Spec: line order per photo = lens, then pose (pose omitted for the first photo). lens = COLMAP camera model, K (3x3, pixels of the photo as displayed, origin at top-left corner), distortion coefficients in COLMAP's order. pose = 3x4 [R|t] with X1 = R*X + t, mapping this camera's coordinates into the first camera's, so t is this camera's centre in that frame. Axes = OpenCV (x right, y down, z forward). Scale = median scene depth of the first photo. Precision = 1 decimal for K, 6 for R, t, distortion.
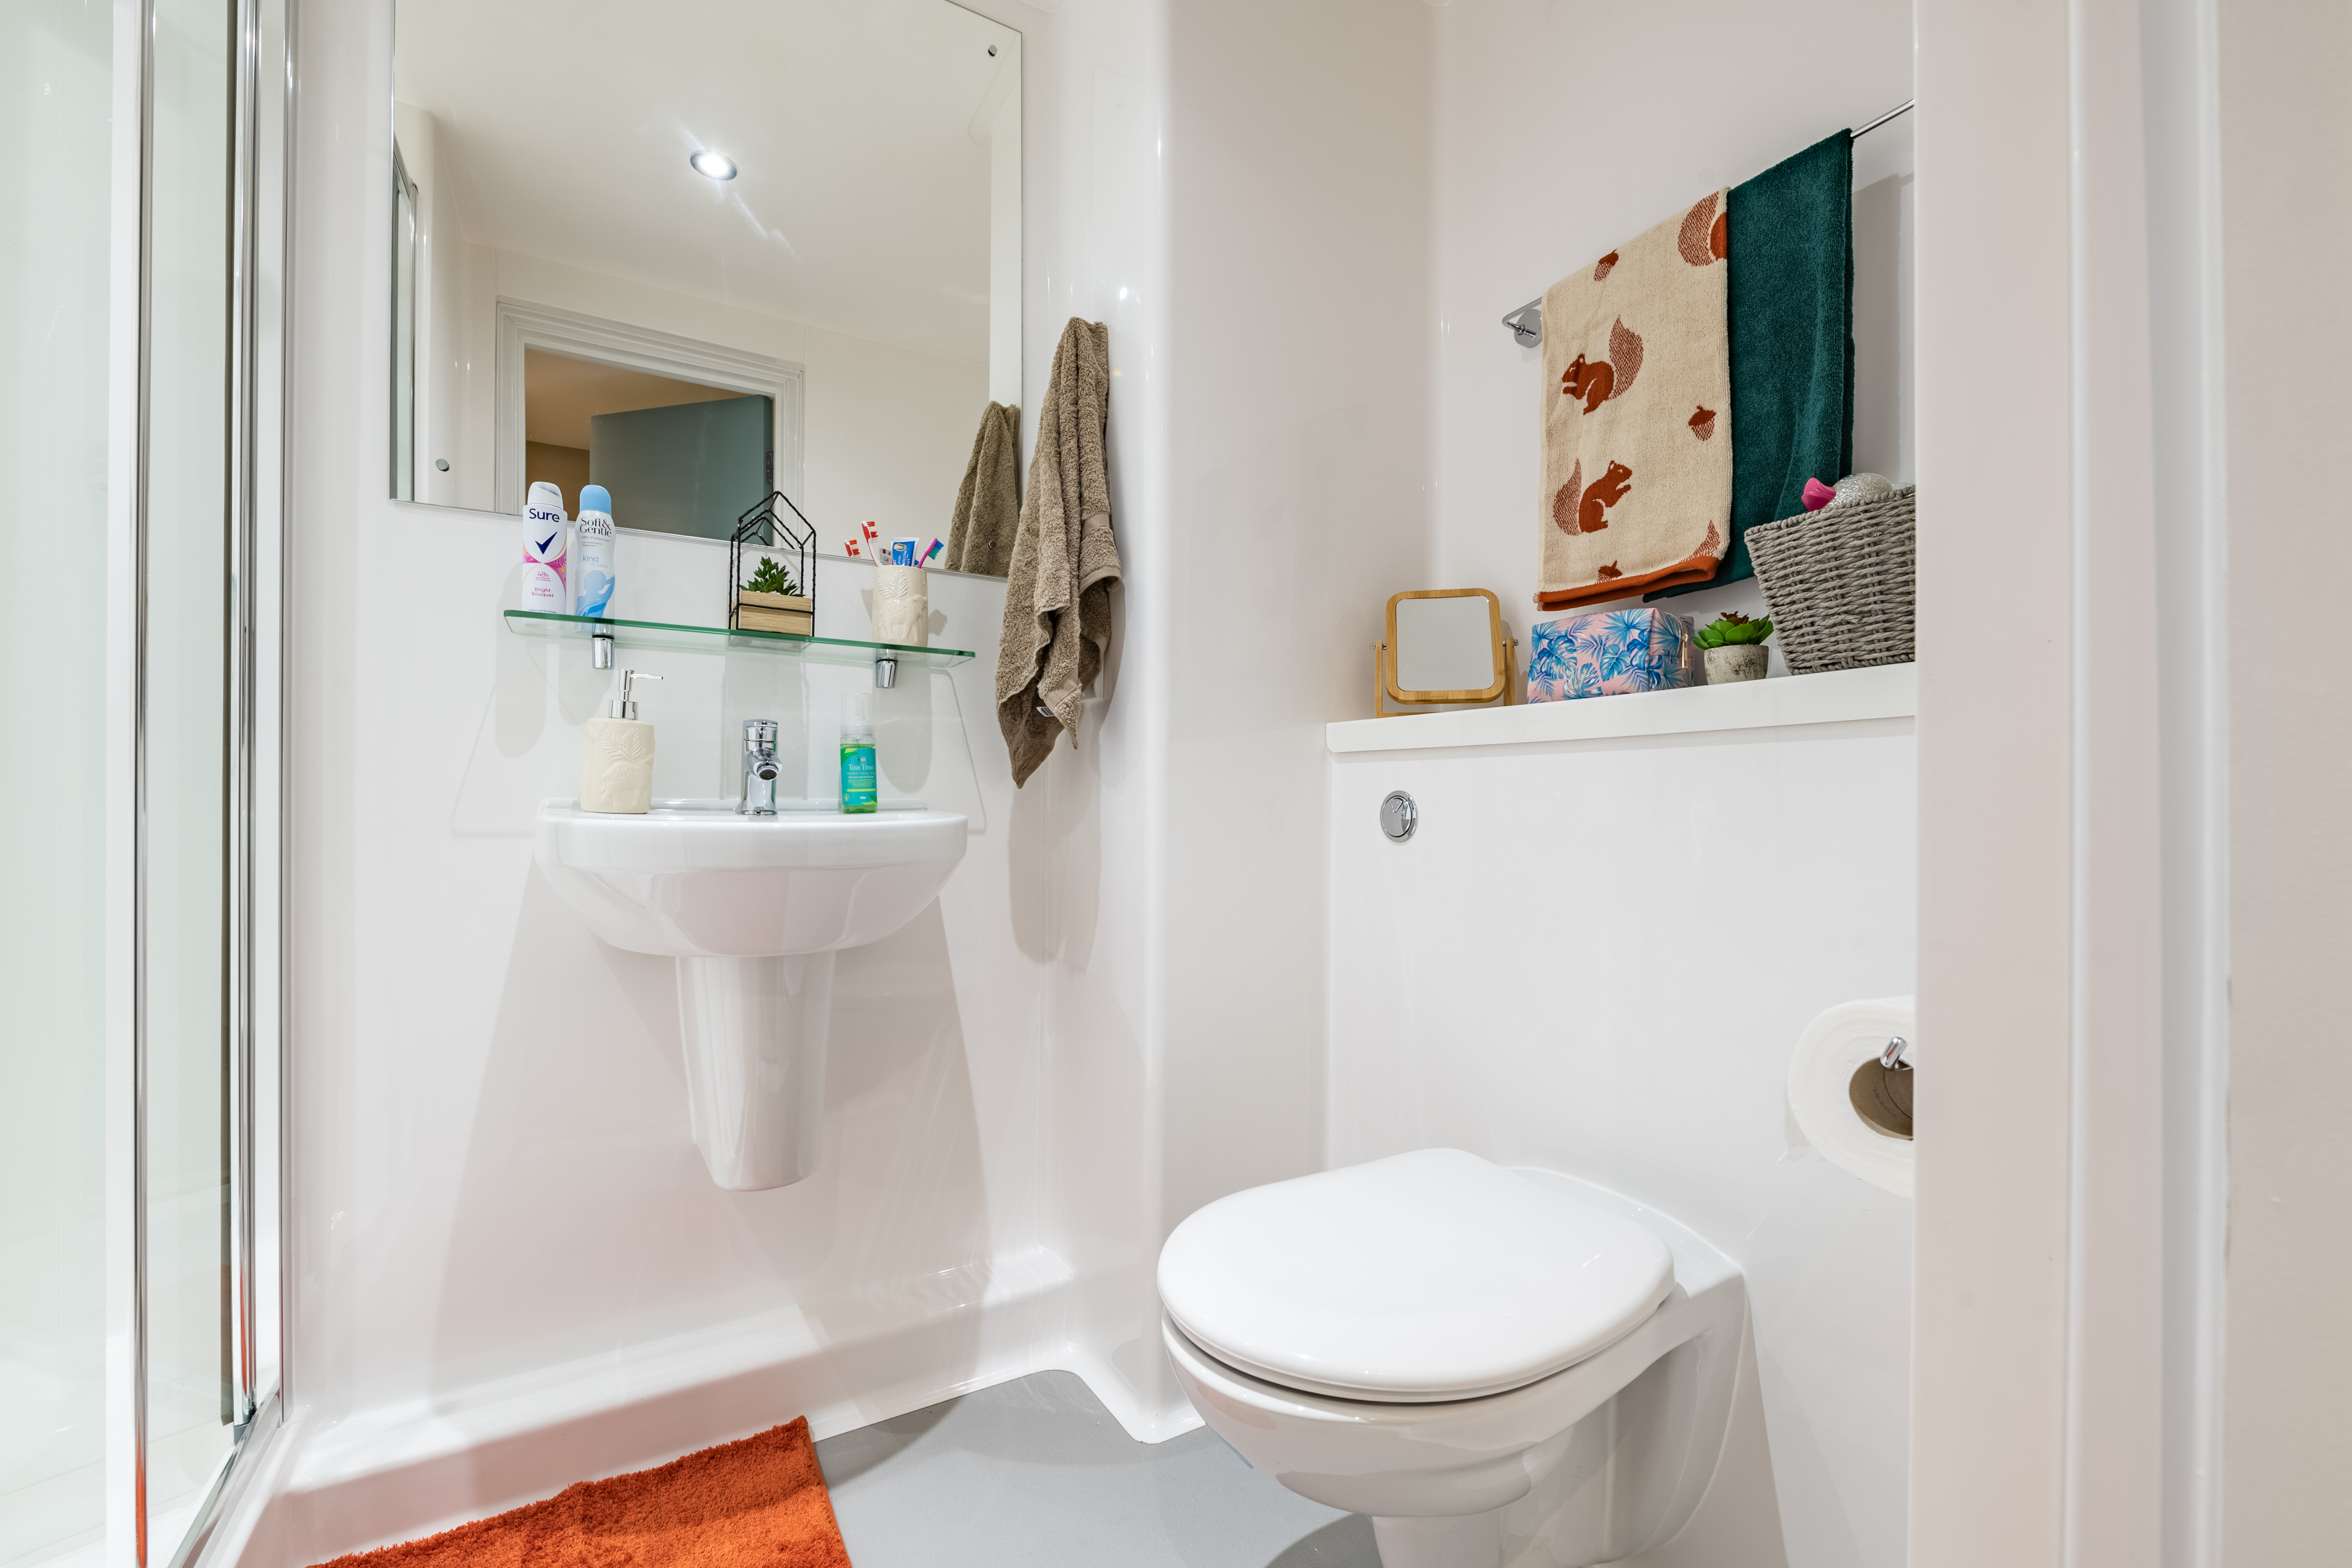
lens RADIAL K [[1001.2, 0, 1175.7], [0, 1001.2, 807.7], [0, 0, 1]] dist [-0.001498, -0.000163]
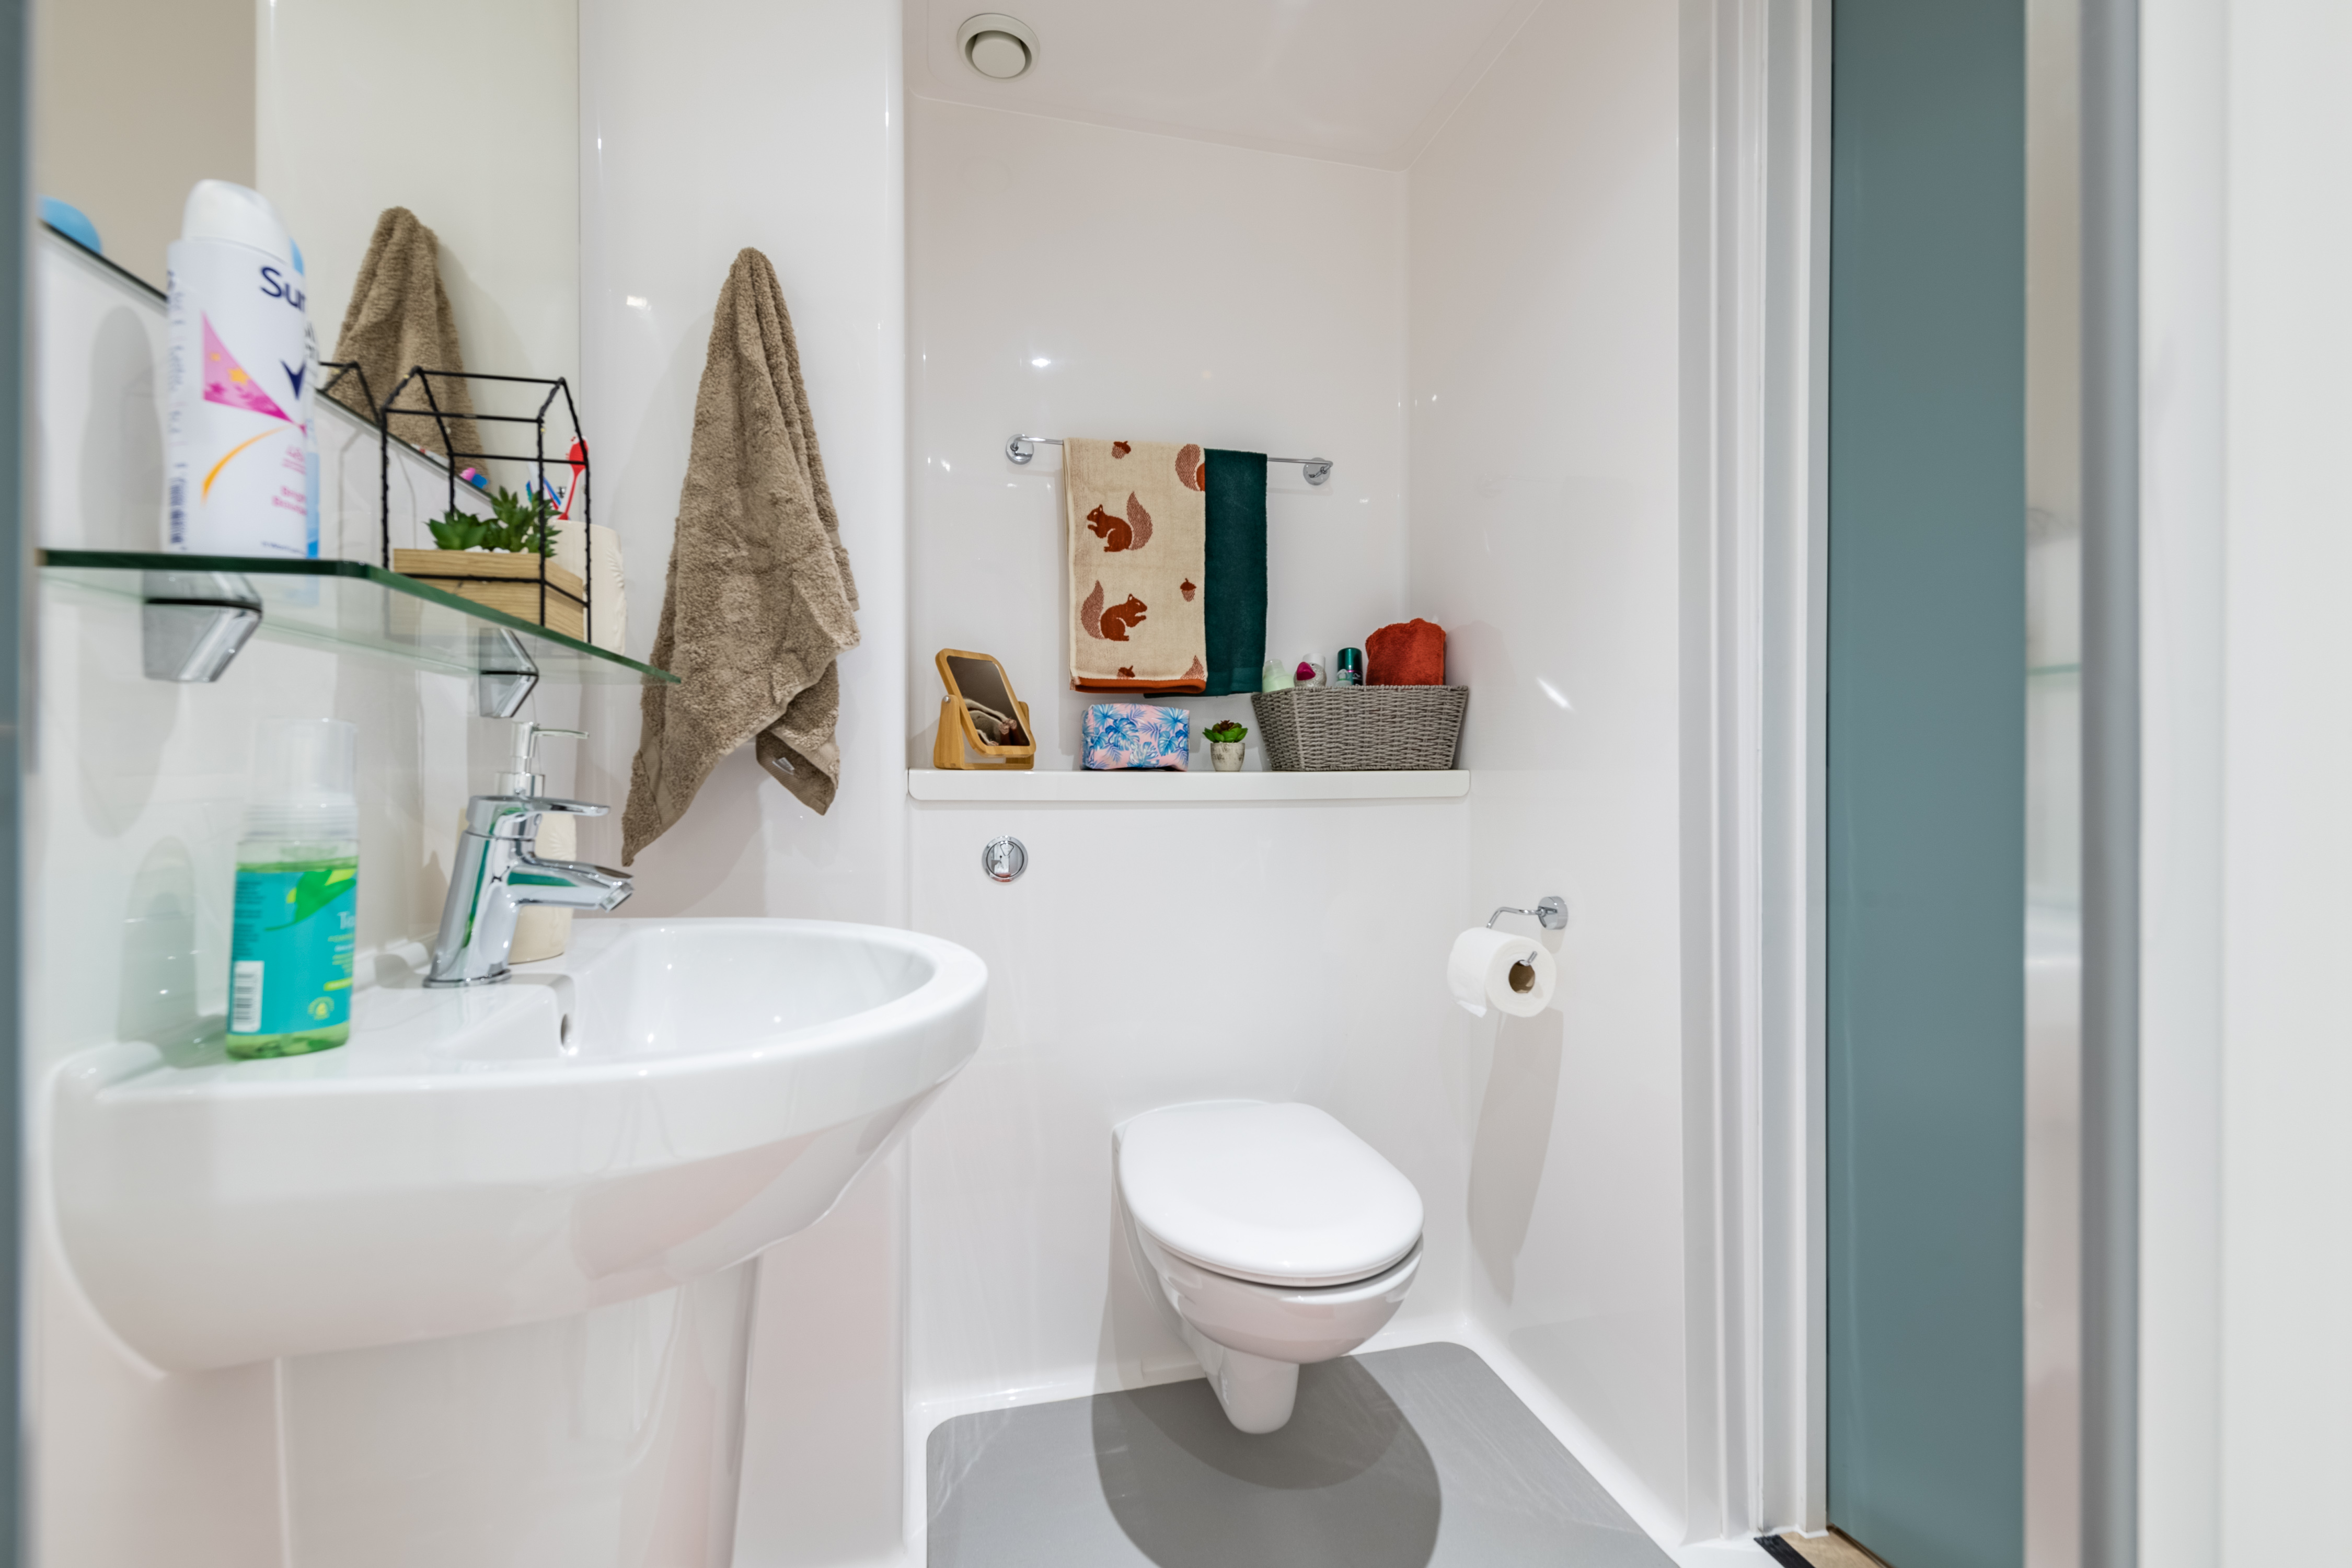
lens RADIAL K [[1006.1, 0, 1173.4], [0, 1006.1, 778.3], [0, 0, 1]] dist [-0.002463, -0.000431]
pose [[0.306731, -0.007064, 0.951770, -0.897839], [-0.002220, 0.999964, 0.008138, -0.101031], [-0.951794, -0.004609, 0.306705, 0.514149]]
